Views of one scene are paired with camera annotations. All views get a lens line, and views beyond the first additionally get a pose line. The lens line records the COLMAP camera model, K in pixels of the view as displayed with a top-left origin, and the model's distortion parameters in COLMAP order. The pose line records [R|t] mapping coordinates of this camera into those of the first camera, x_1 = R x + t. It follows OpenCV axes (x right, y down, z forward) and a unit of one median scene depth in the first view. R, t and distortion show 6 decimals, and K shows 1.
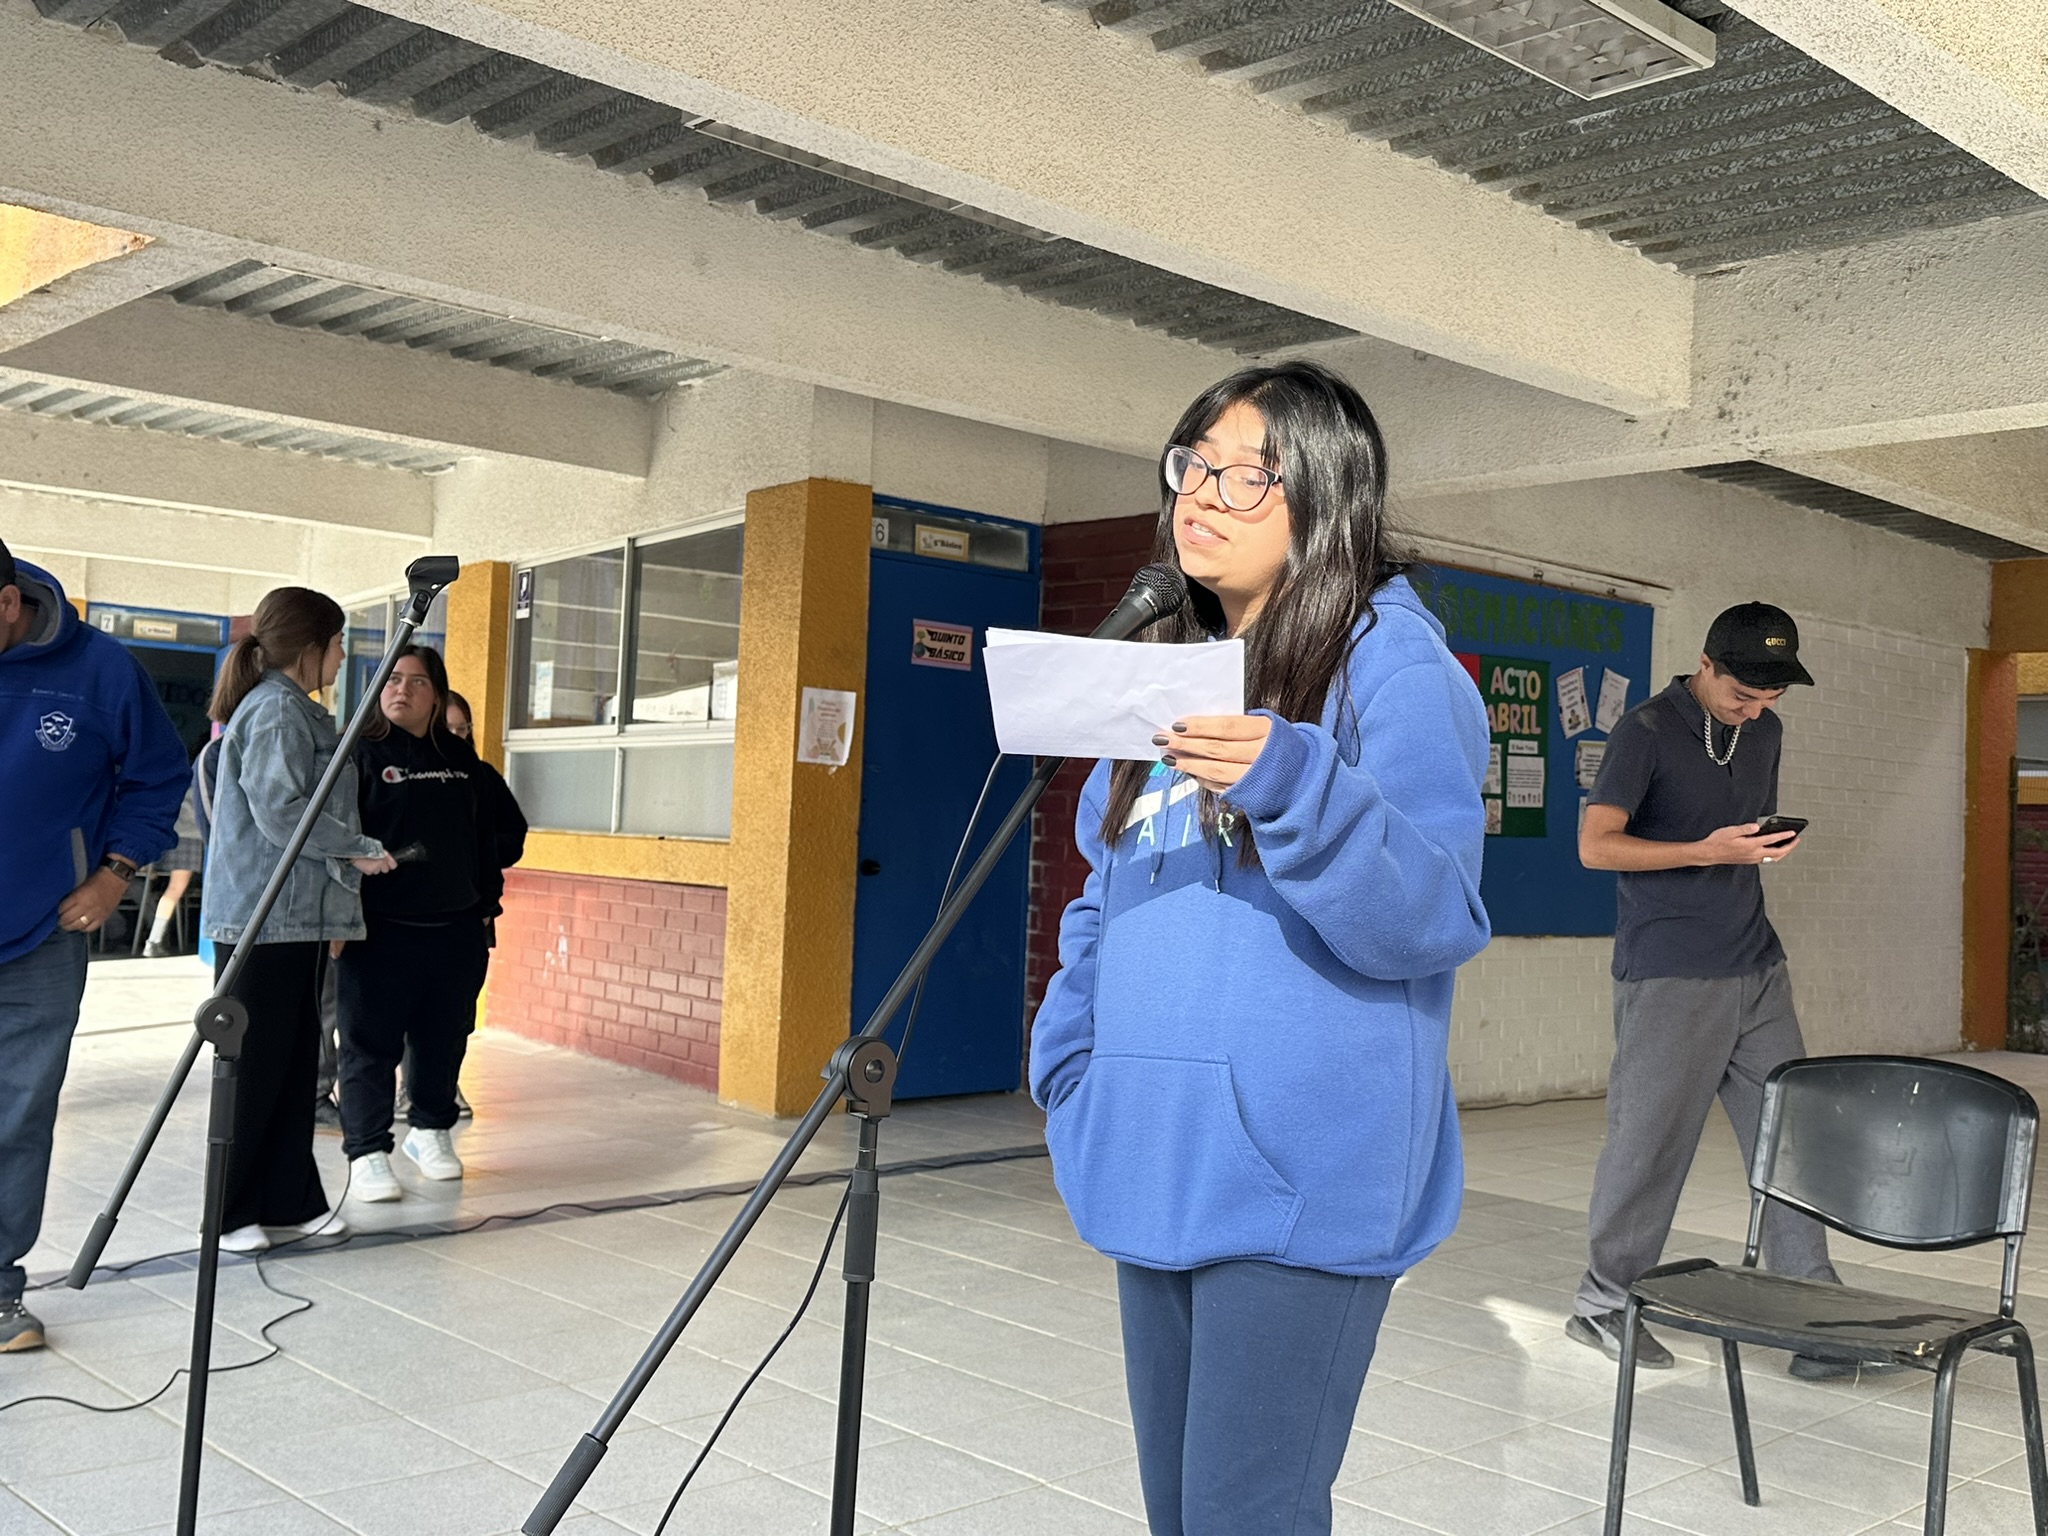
lens RADIAL K [[2034.6, 0, 1046.4], [0, 2034.6, 748.7], [0, 0, 1]] dist [0.201889, -0.431389]
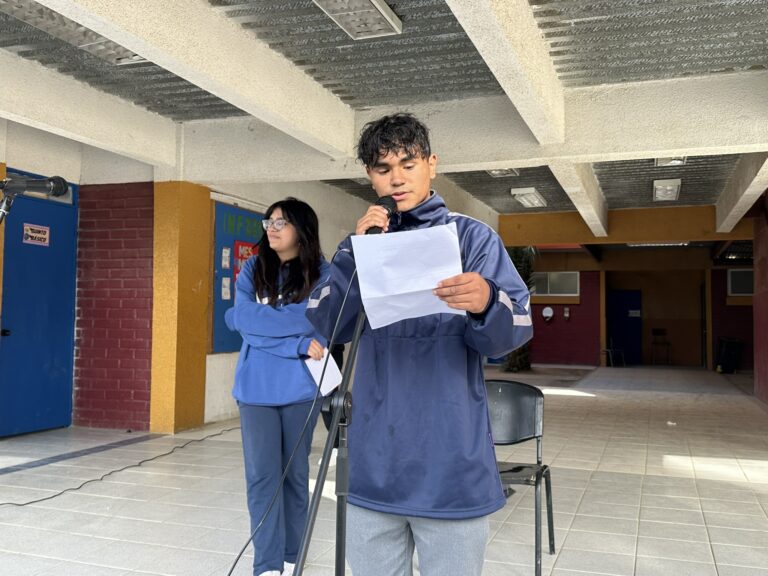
lens RADIAL K [[763.3, 0, 384.0], [0, 763.3, 288.0], [0, 0, 1]] dist [0.180522, -0.363436]
pose [[0.894644, -0.008292, 0.446703, -0.120488], [0.004738, 0.999948, 0.009072, 0.003686], [-0.446755, -0.005999, 0.894636, 0.051962]]
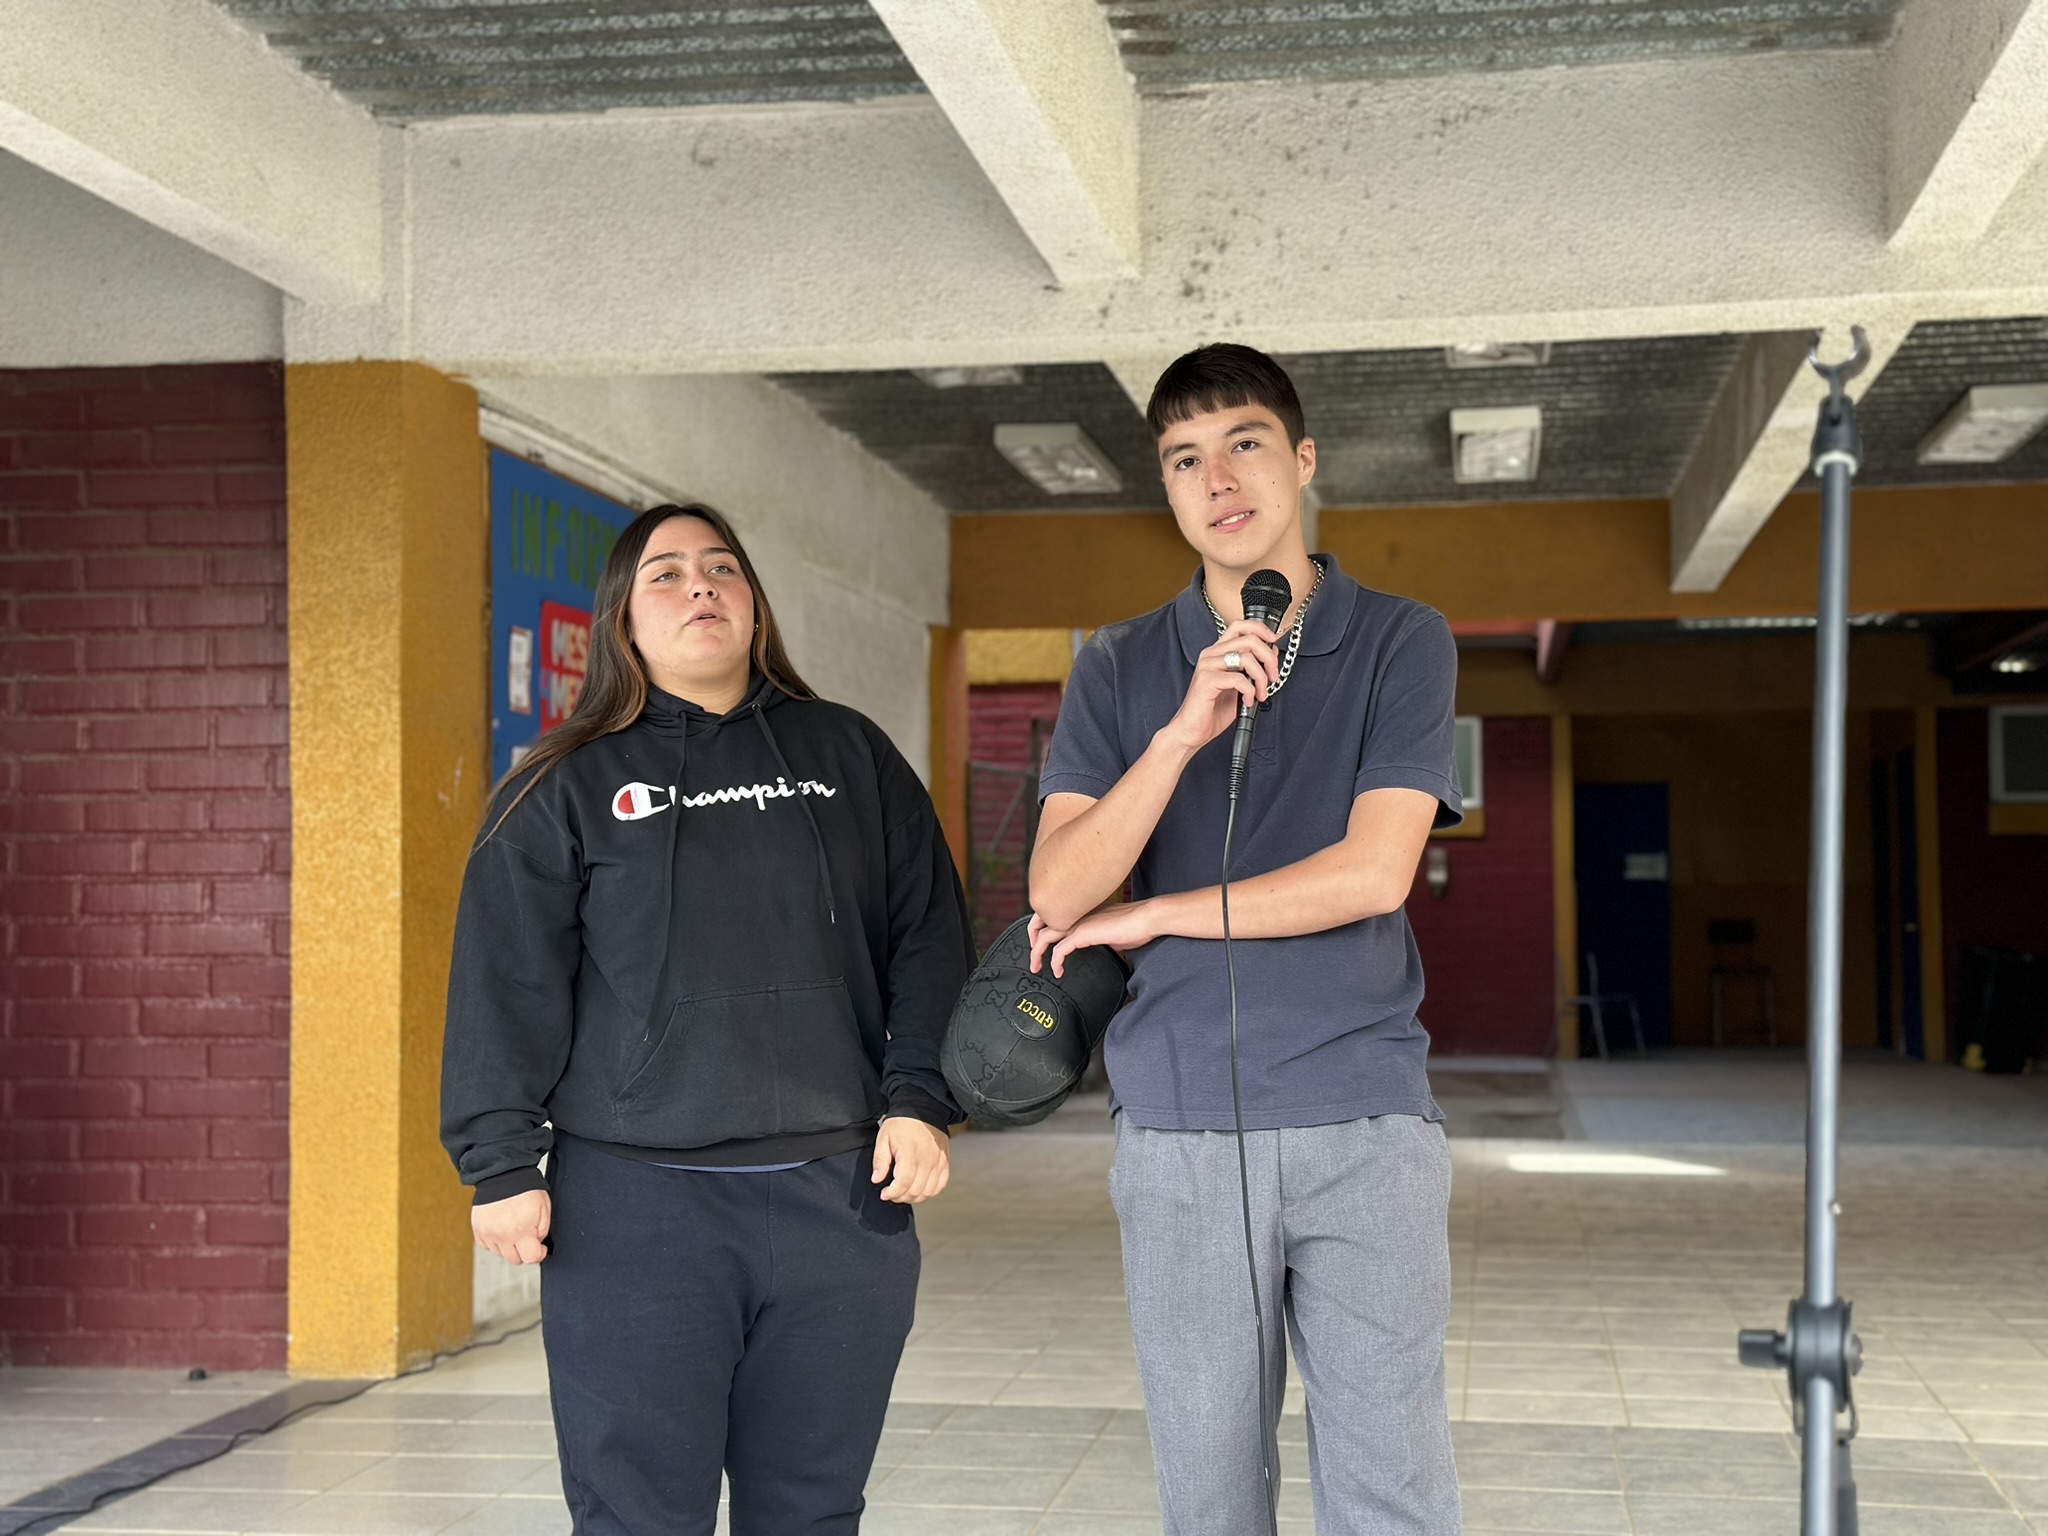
lens RADIAL K [[2849.1, 0, 1029.6], [0, 2849.1, 794.5], [0, 0, 1]] dist [0.205427, -0.412323]
pose [[0.800252, -0.018198, 0.599387, -0.331293], [0.011758, 0.999823, 0.014658, 0.001268], [-0.599548, -0.004683, 0.800325, 0.221772]]
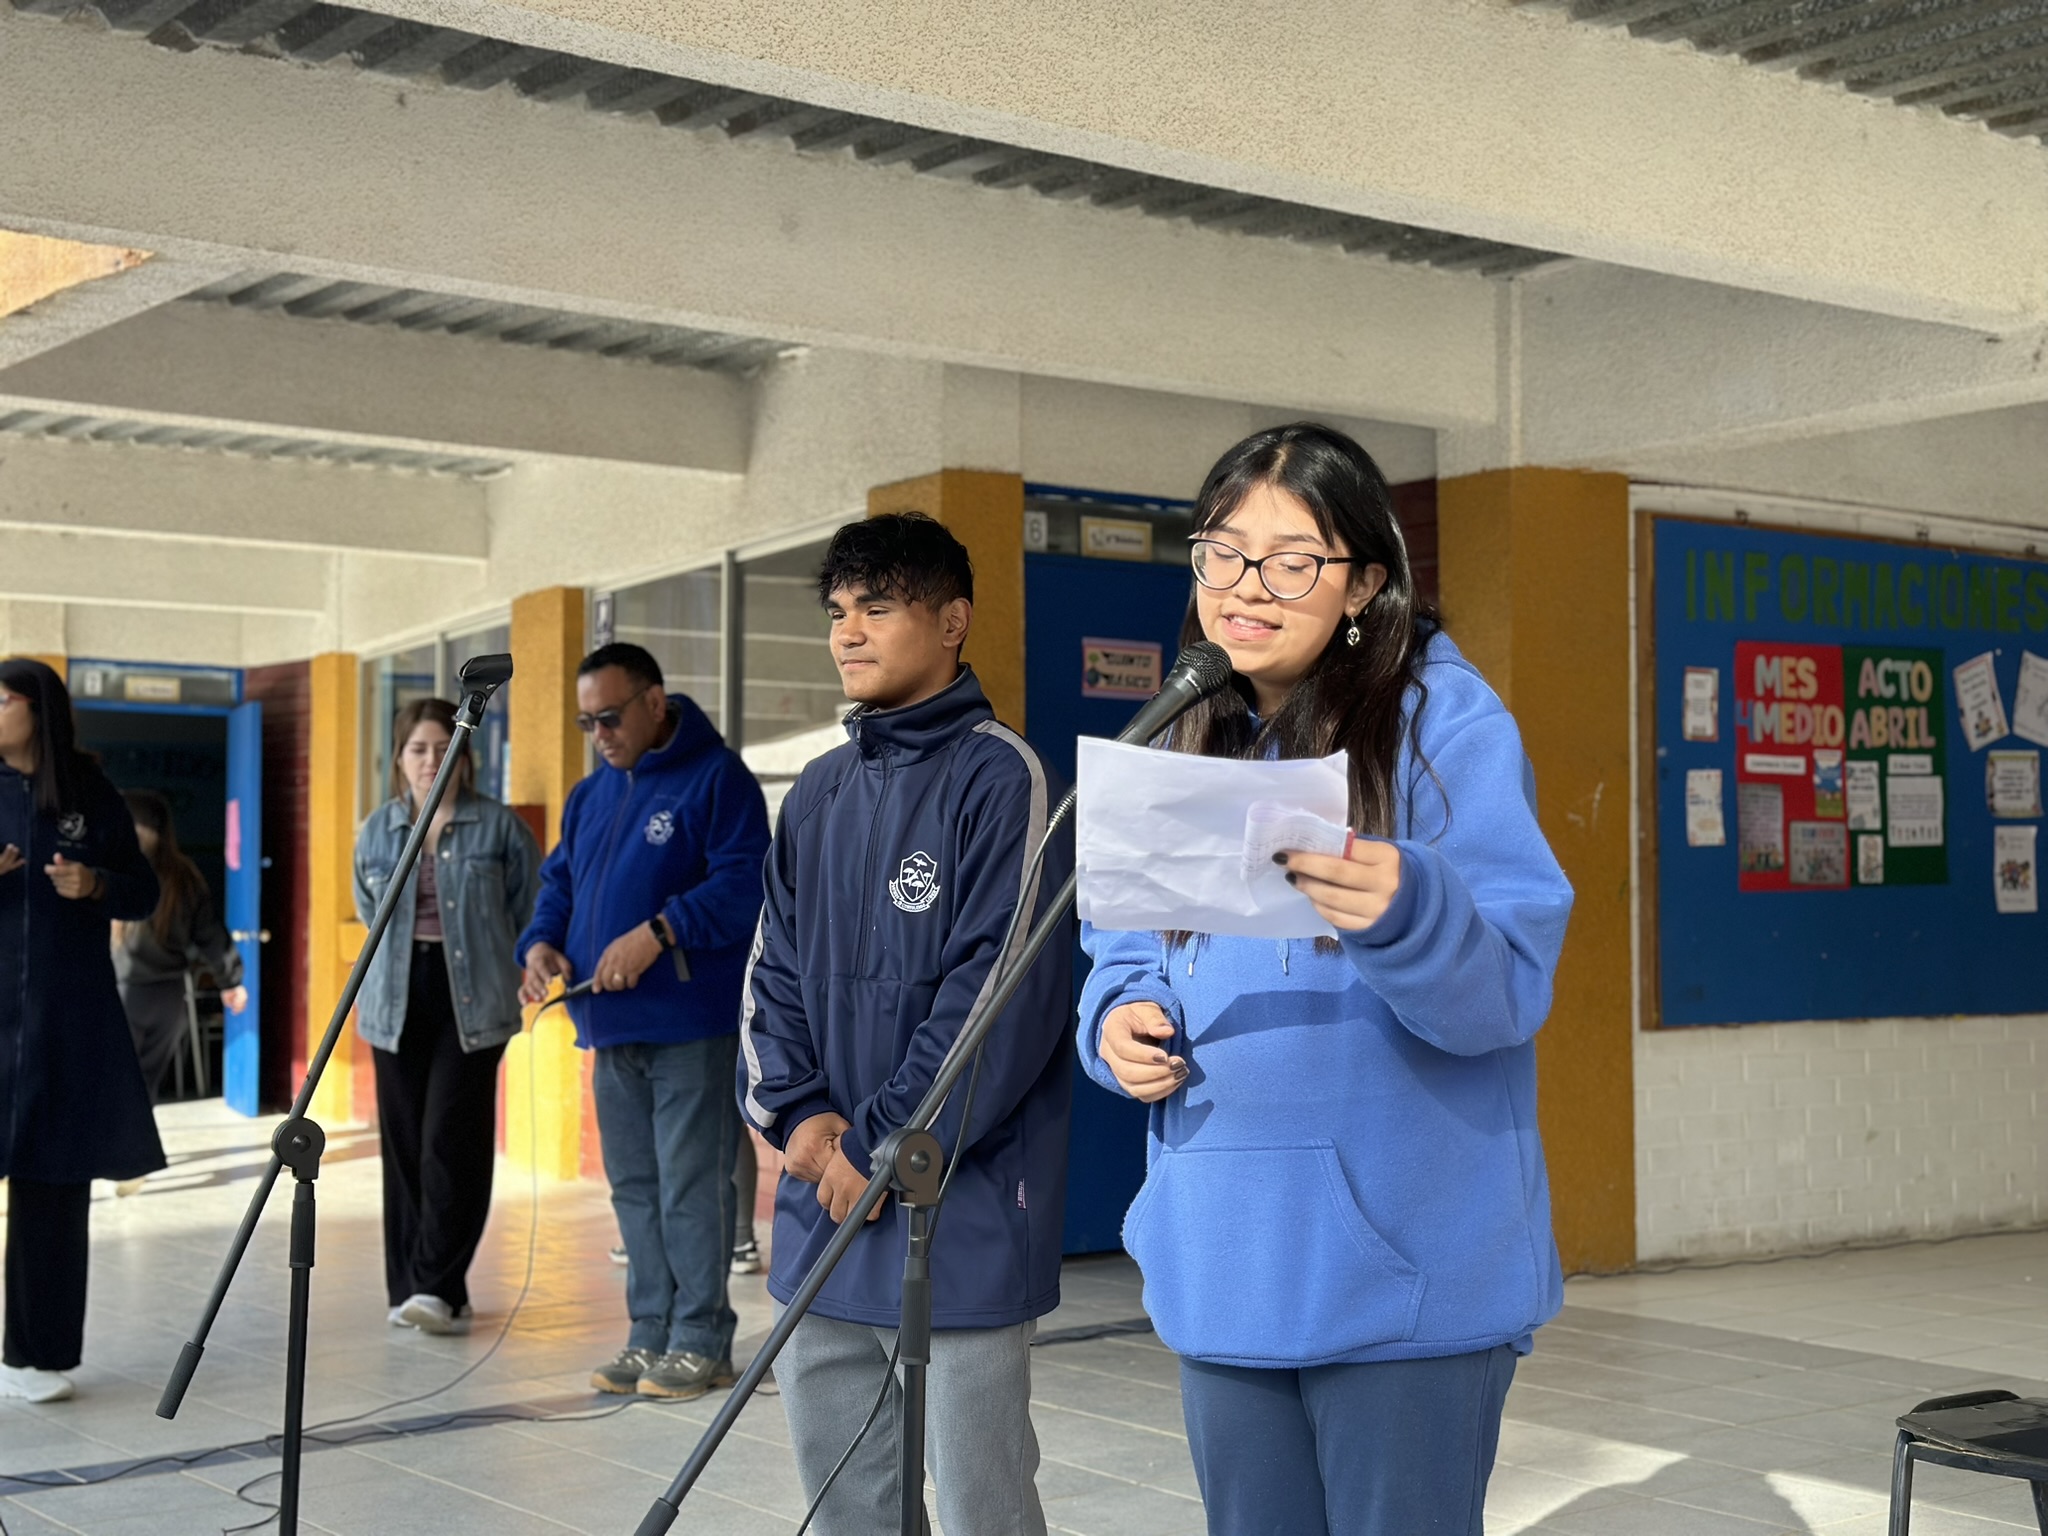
lens RADIAL K [[2849.1, 0, 1029.6], [0, 2849.1, 794.5], [0, 0, 1]] dist [0.205427, -0.412323]
pose [[0.993318, -0.044011, -0.106693, 0.036350], [0.044358, 0.999015, 0.000874, -0.007150], [0.106549, -0.005601, 0.994292, -0.116478]]
